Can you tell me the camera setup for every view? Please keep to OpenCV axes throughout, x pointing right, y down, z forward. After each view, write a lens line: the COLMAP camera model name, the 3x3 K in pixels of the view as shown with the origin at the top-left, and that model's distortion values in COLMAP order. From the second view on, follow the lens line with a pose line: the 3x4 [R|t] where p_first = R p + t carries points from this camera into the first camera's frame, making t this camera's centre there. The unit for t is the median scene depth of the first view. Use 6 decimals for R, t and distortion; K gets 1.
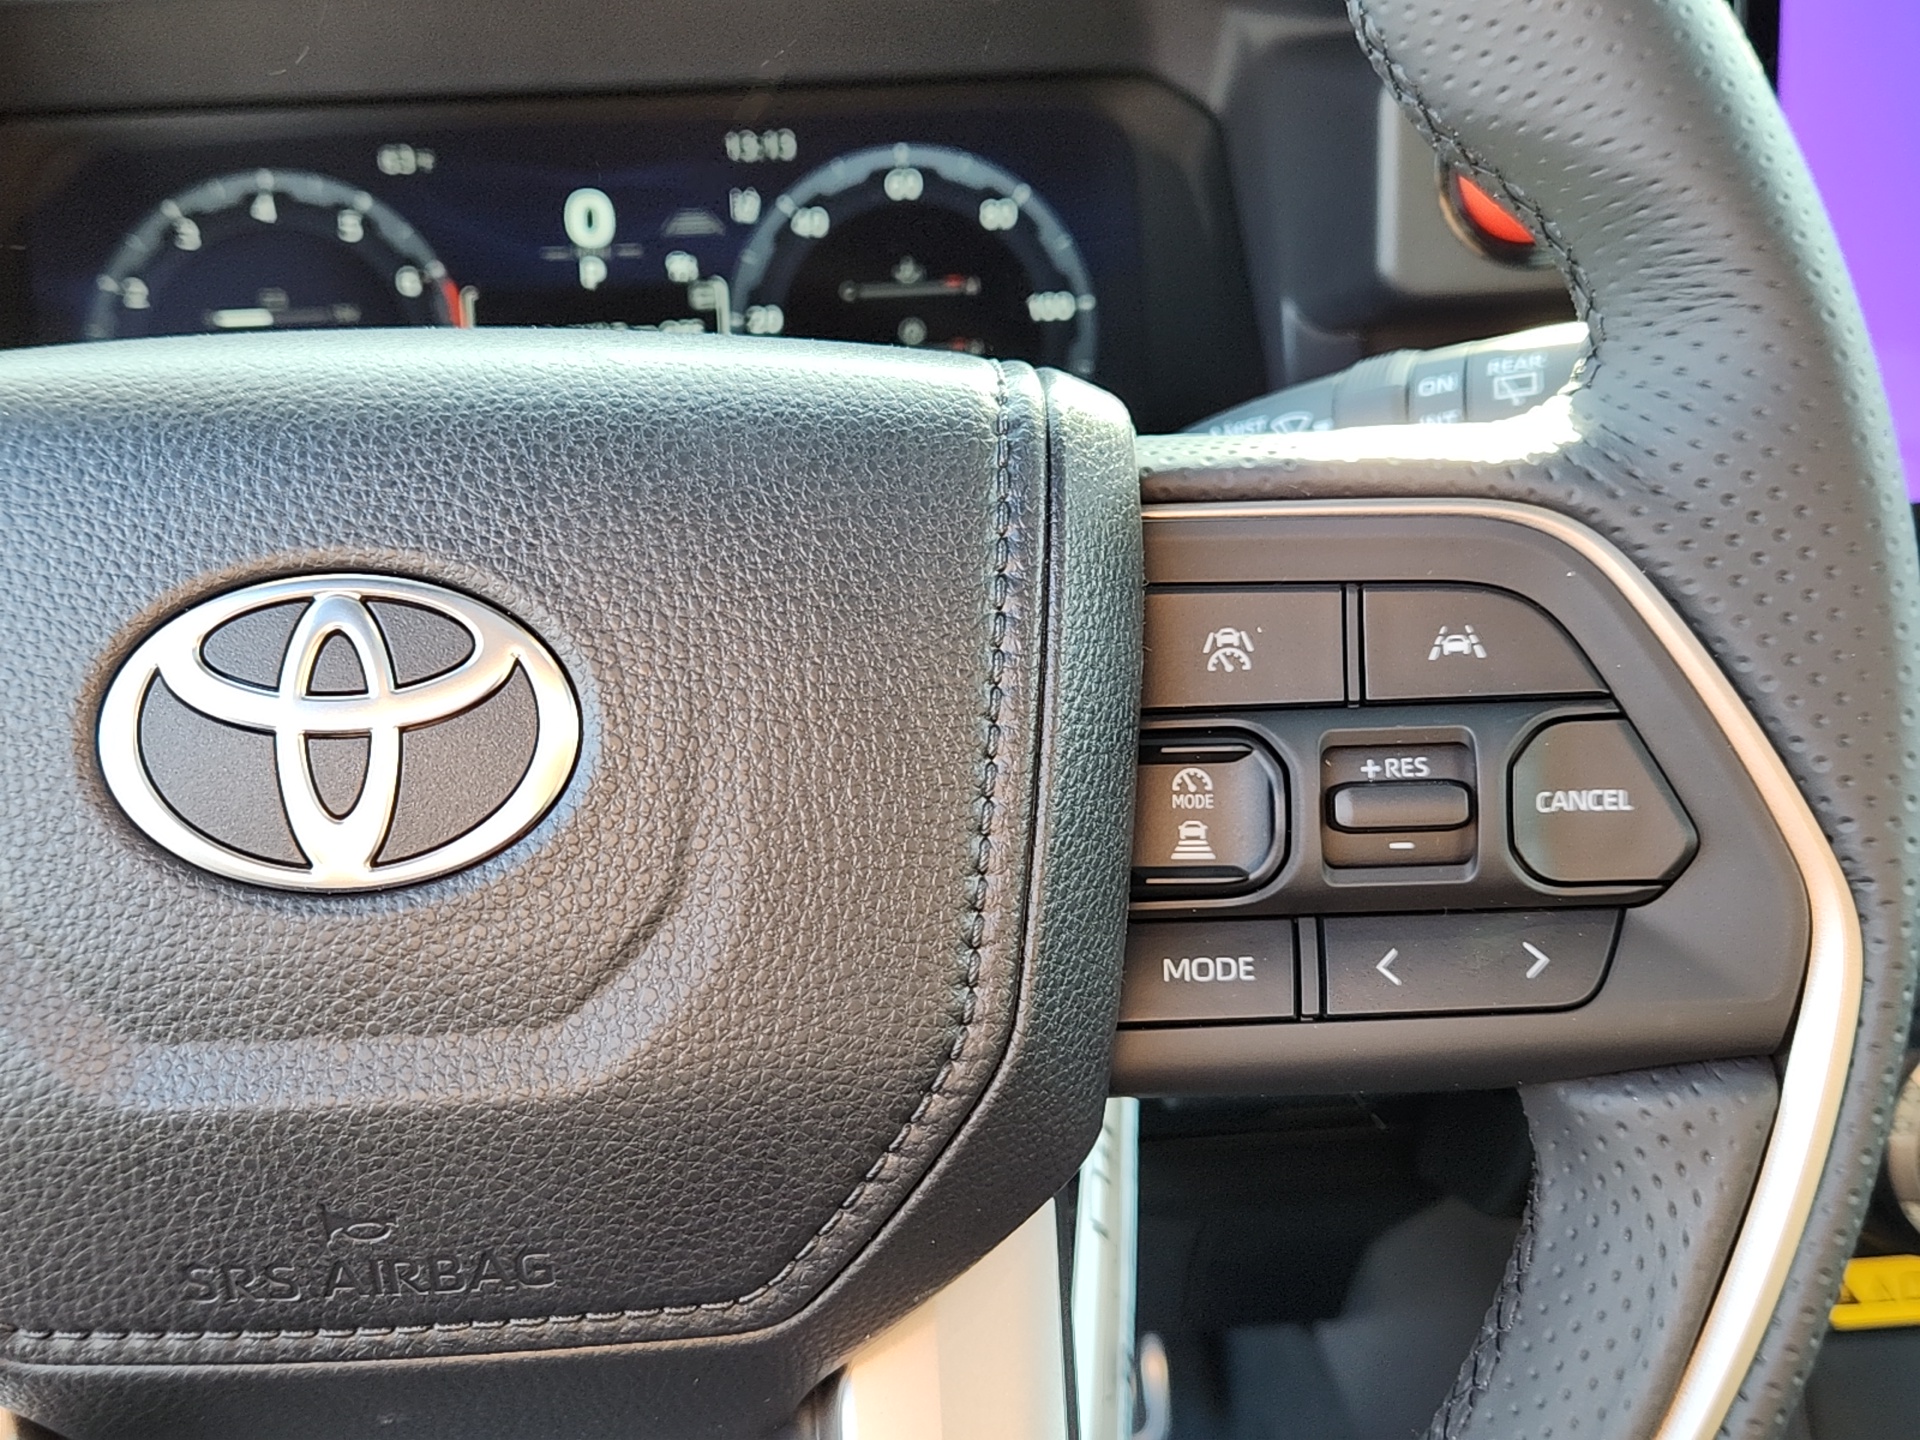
lens RADIAL K [[1938.1, 0, 960.0], [0, 1938.1, 720.0], [0, 0, 1]] dist [0.086393, -0.143416]
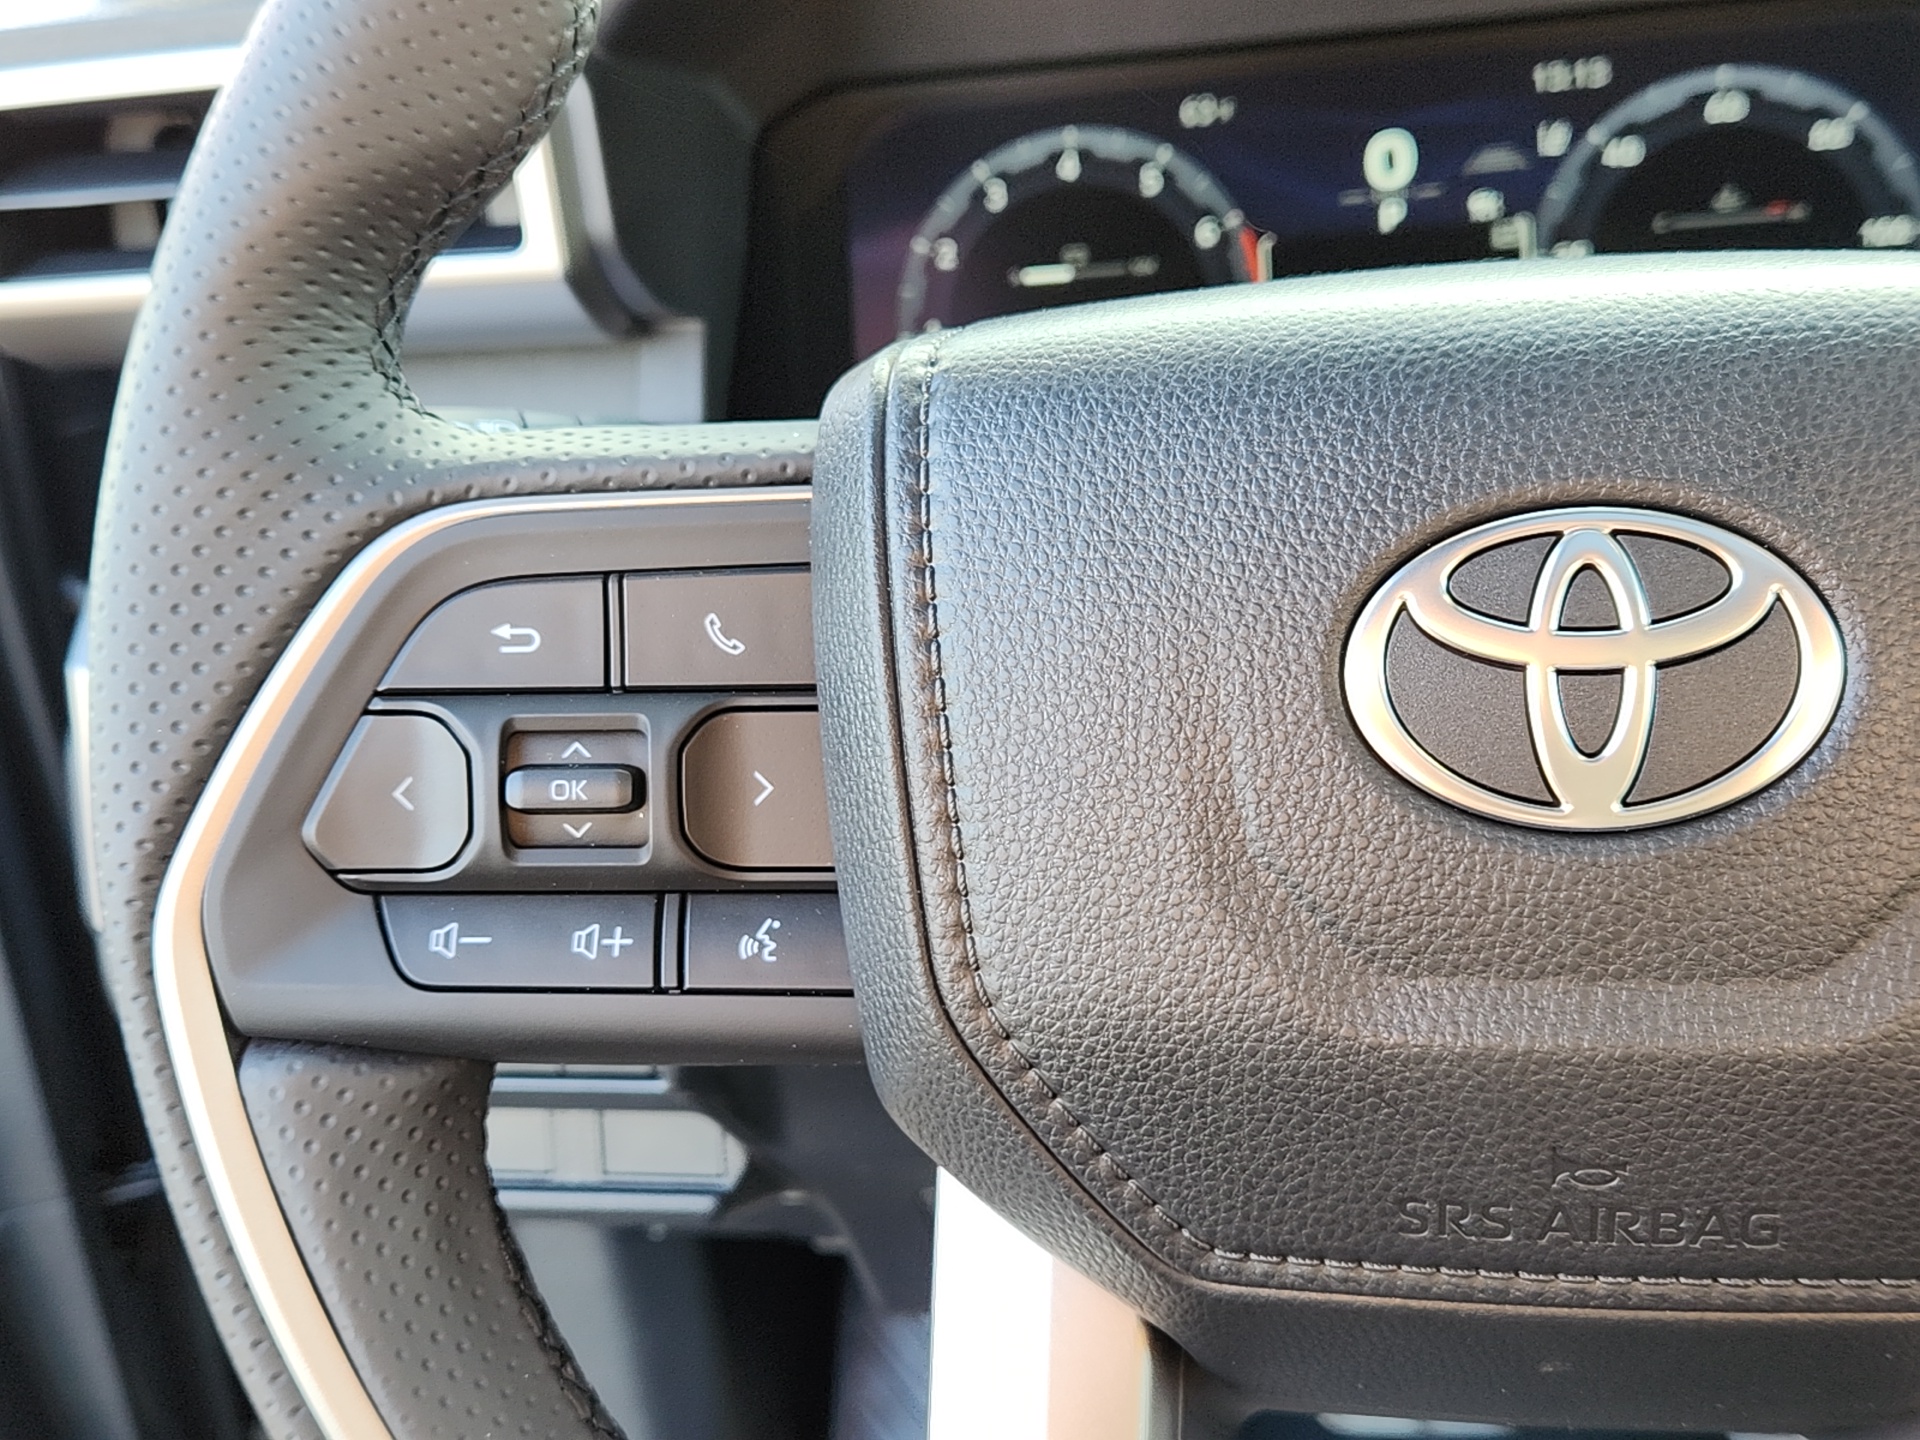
lens RADIAL K [[1938.1, 0, 960.0], [0, 1938.1, 720.0], [0, 0, 1]] dist [0.086393, -0.143416]
pose [[0.980853, 0.015103, -0.194163, -0.432030], [-0.011452, 0.999736, 0.019911, 0.015679], [0.194413, -0.017306, 0.980767, -0.022164]]
